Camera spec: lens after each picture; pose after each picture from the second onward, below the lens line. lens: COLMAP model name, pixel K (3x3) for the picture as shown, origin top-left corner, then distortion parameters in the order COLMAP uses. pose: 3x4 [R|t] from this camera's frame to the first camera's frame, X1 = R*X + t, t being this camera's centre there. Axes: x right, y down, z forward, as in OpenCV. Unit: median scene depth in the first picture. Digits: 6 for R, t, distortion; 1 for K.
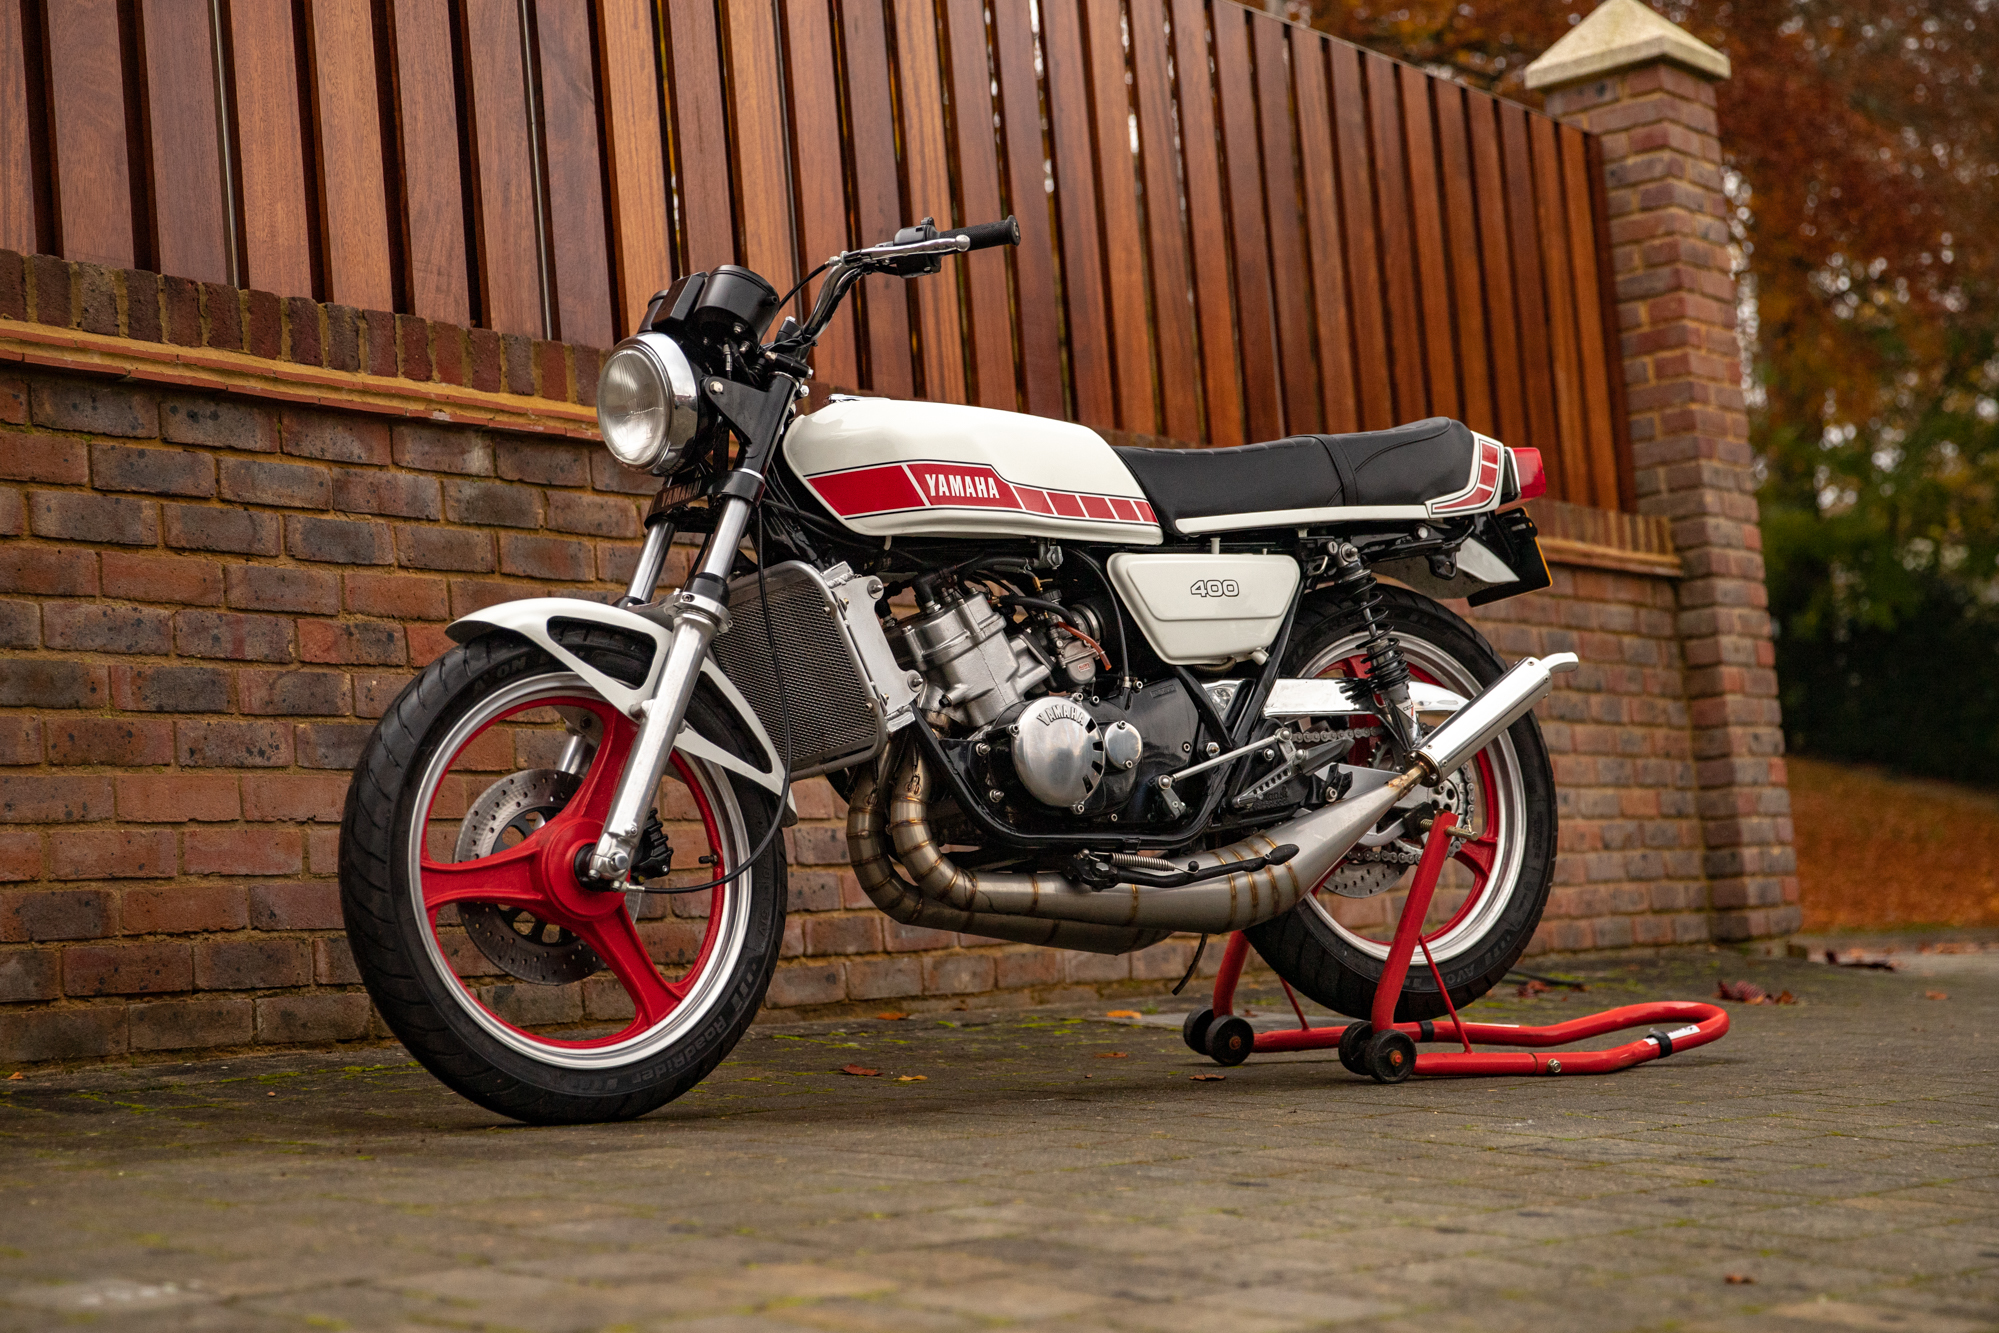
lens RADIAL K [[3398.8, 0, 951.8], [0, 3398.8, 667.7], [0, 0, 1]] dist [0.124380, 0.047013]
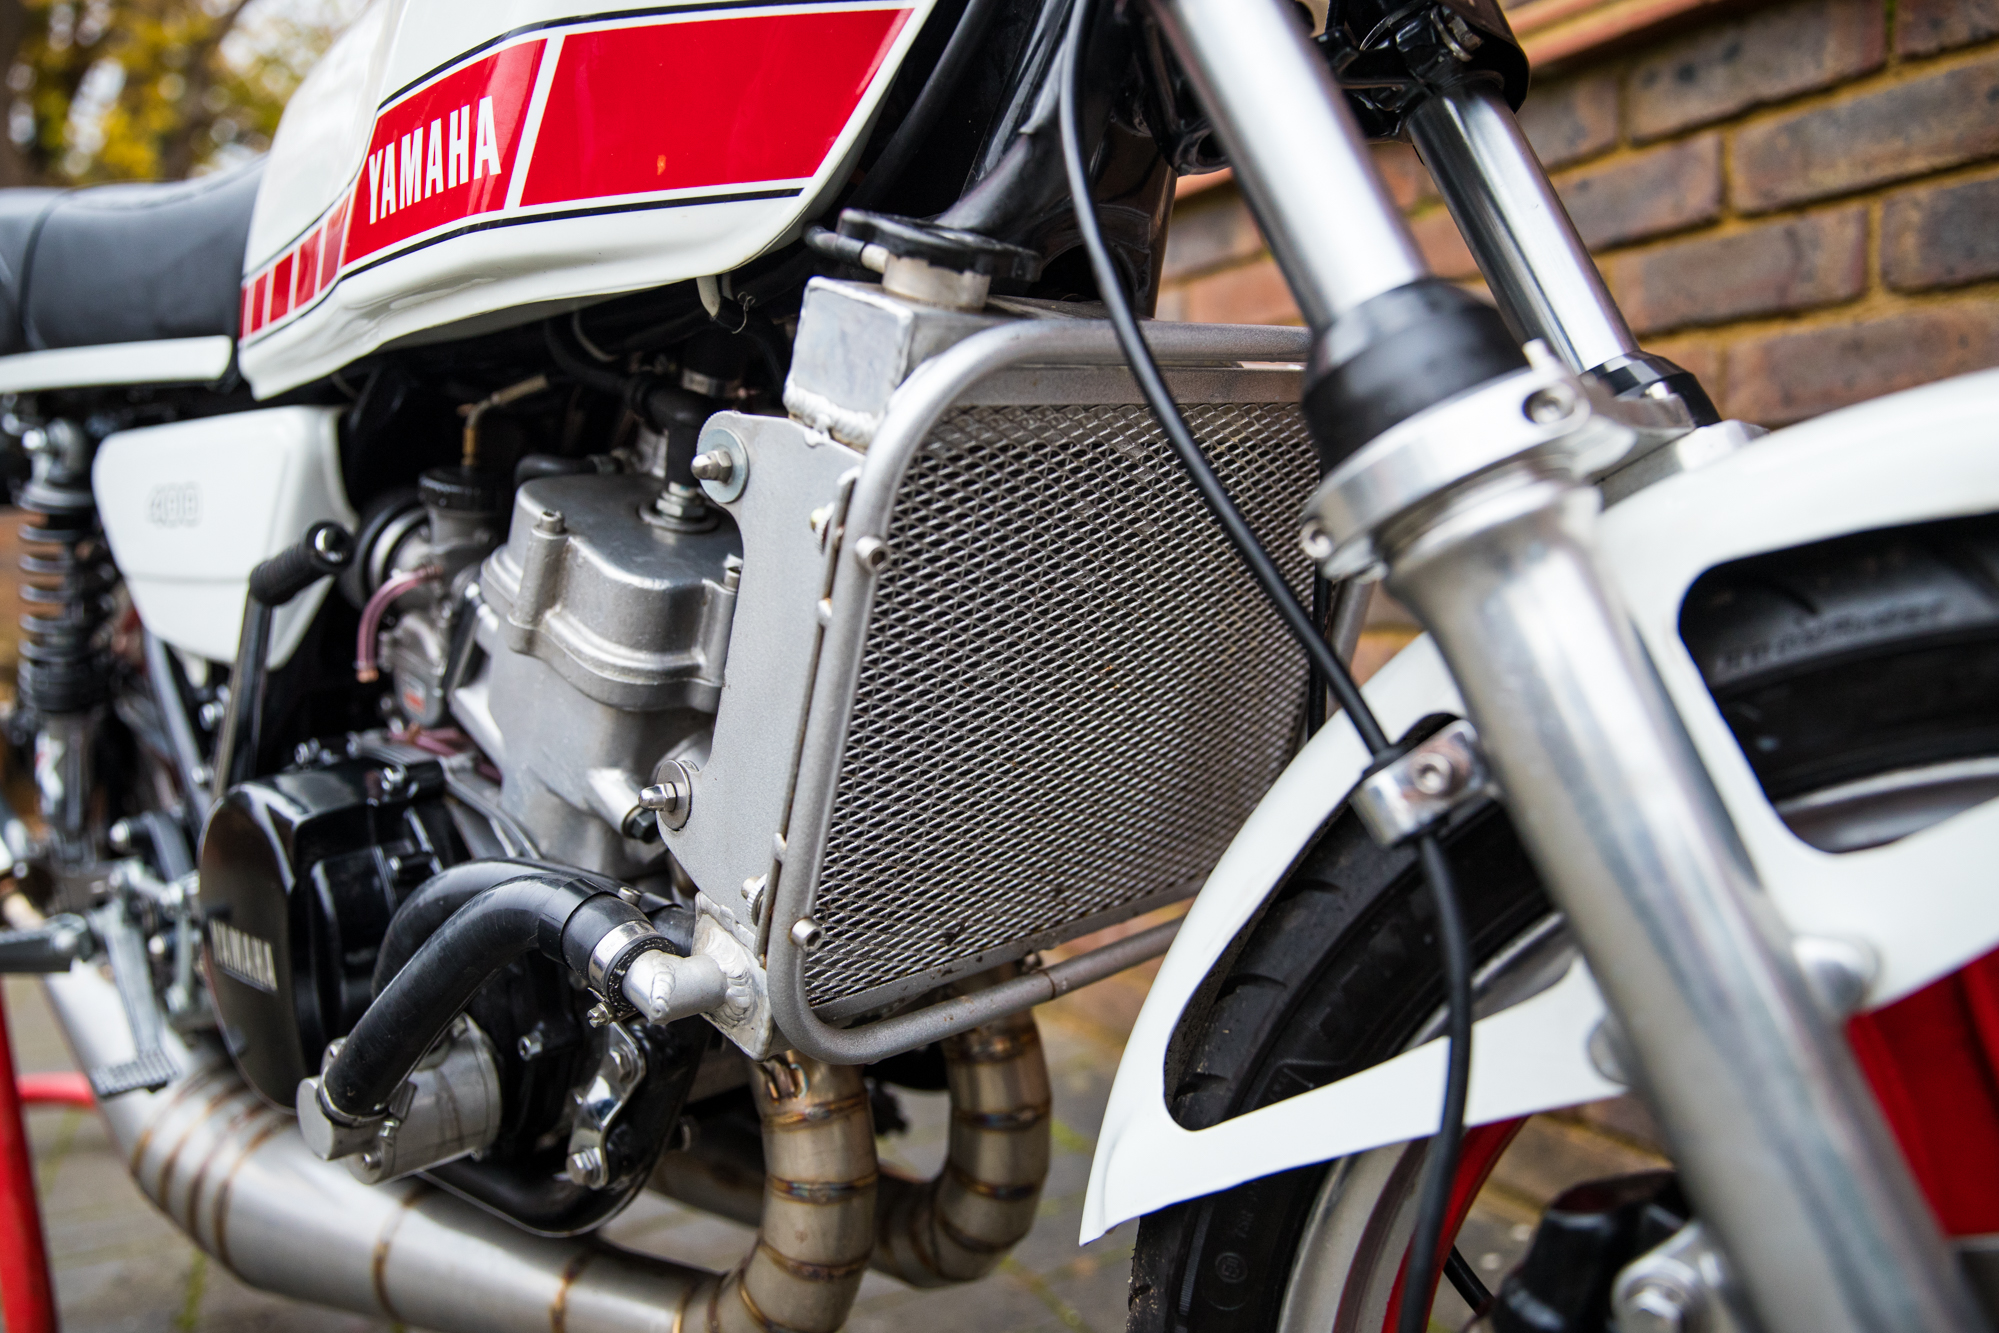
lens RADIAL K [[1650.5, 0, 990.8], [0, 1650.5, 668.3], [0, 0, 1]] dist [-0.036880, 0.003610]
pose [[-0.414072, 0.092321, -0.905550, 0.063293], [0.106490, 0.992925, 0.052536, -0.006756], [0.903994, -0.074679, -0.420974, 1.034590]]
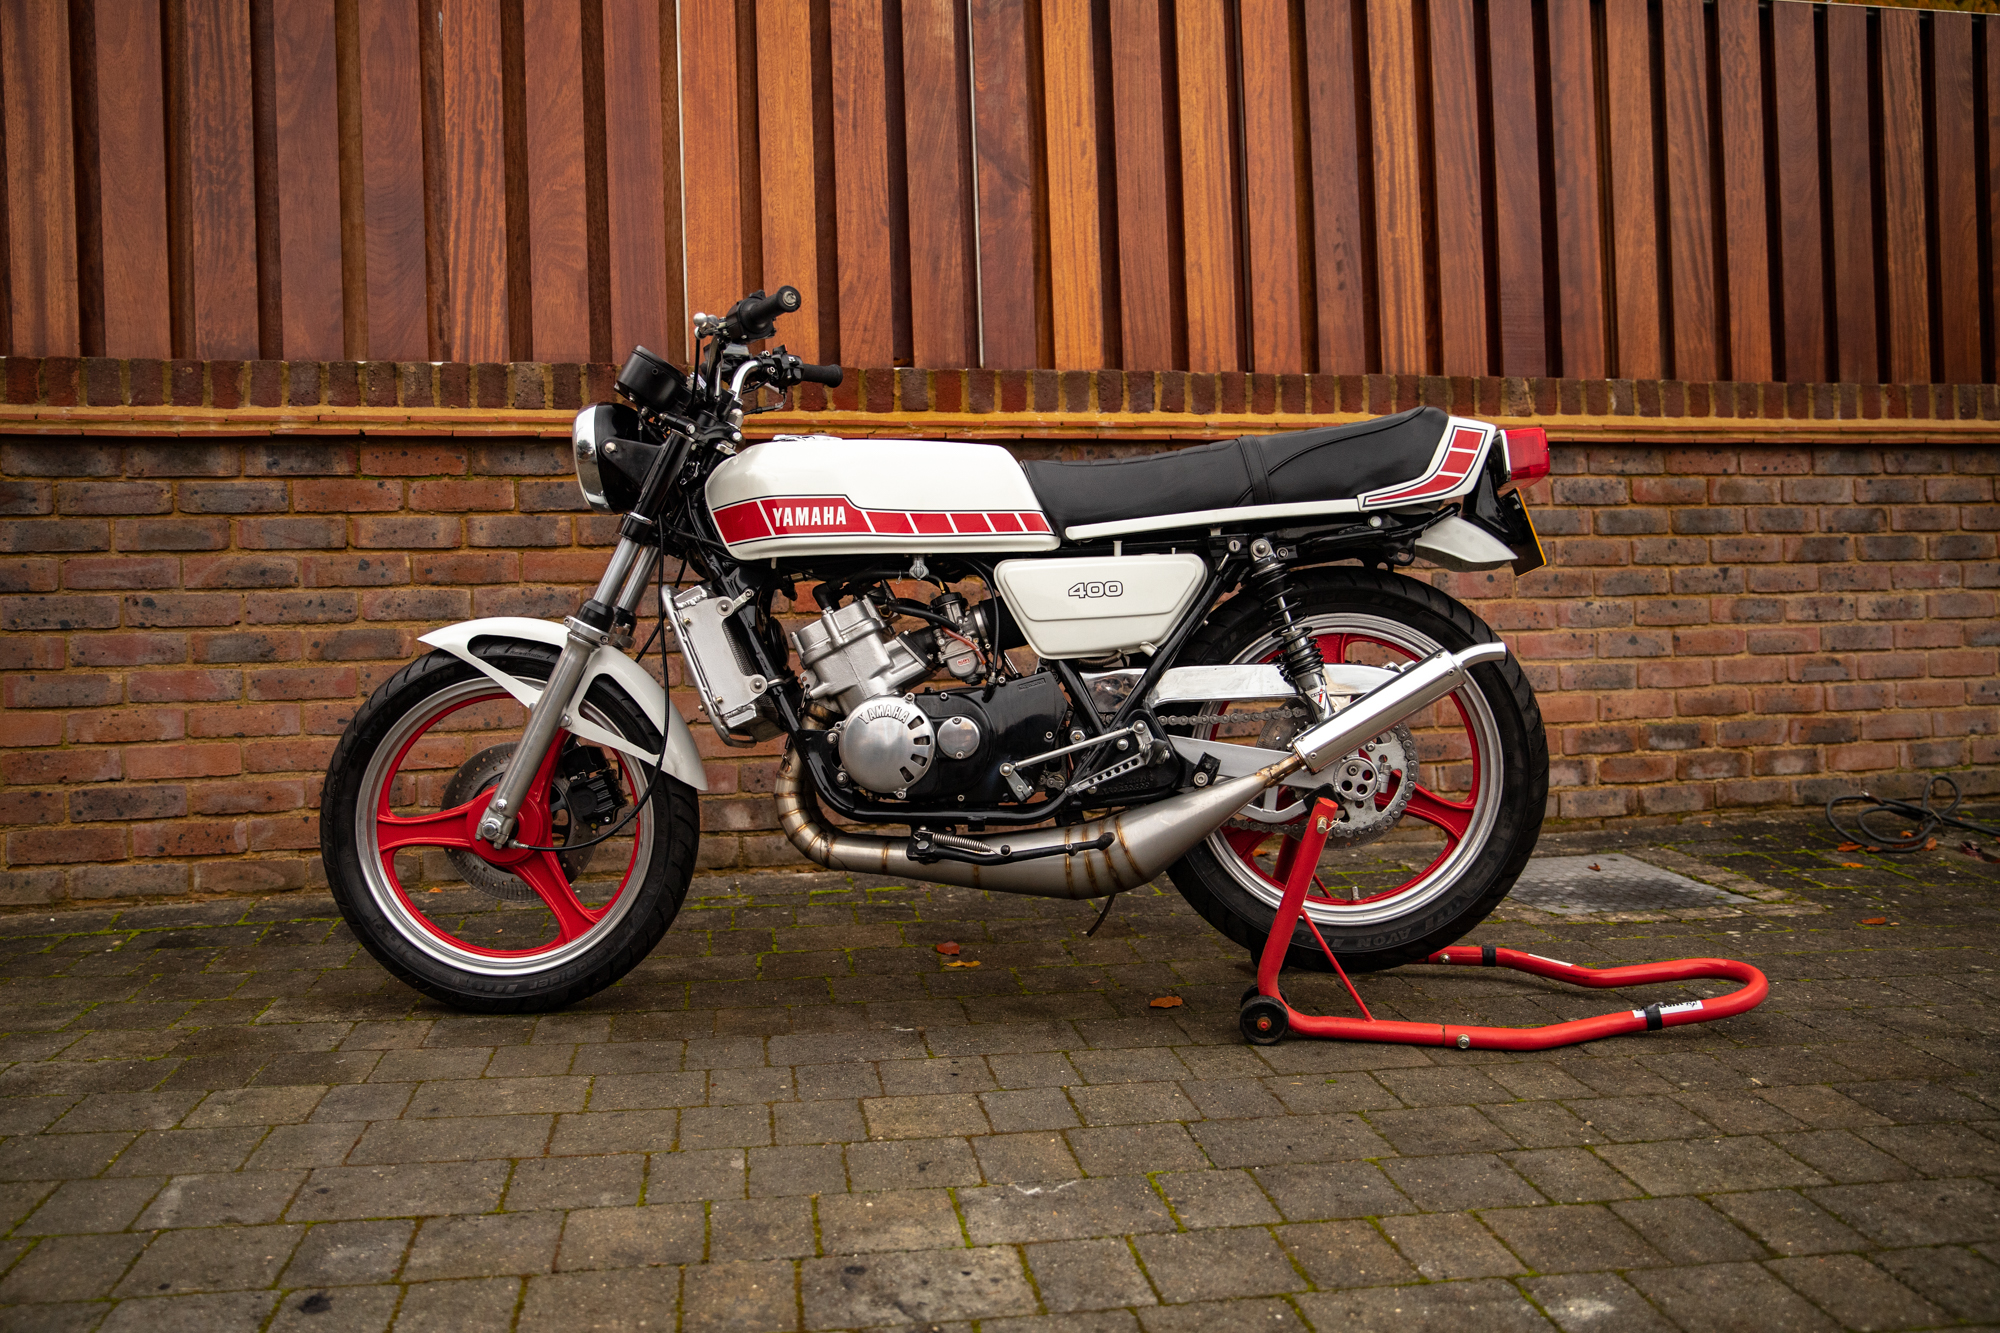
lens RADIAL K [[1659.1, 0, 996.1], [0, 1659.1, 676.4], [0, 0, 1]] dist [-0.070527, 0.106526]
pose [[0.770725, 0.050802, -0.635139, 0.392362], [0.035041, 0.991928, 0.121862, -0.061597], [0.636204, -0.116178, 0.762724, 0.558971]]
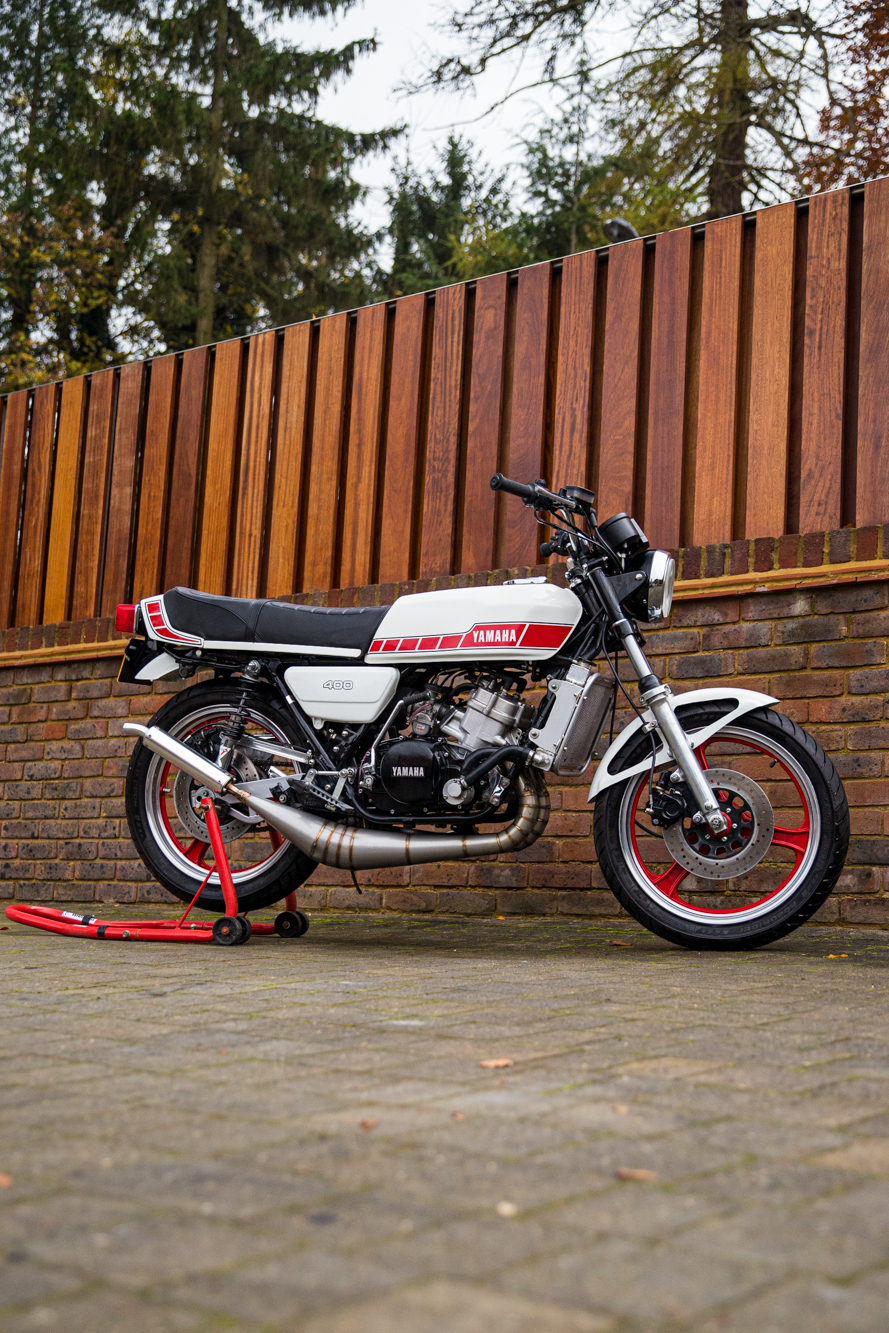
lens RADIAL K [[1638.0, 0, 455.7], [0, 1638.0, 781.2], [0, 0, 1]] dist [0.001648, 0.105418]
pose [[0.020161, -0.036811, -0.999119, 0.811443], [0.047048, 0.998250, -0.035830, 0.060316], [0.998689, -0.046285, 0.021857, 0.897855]]
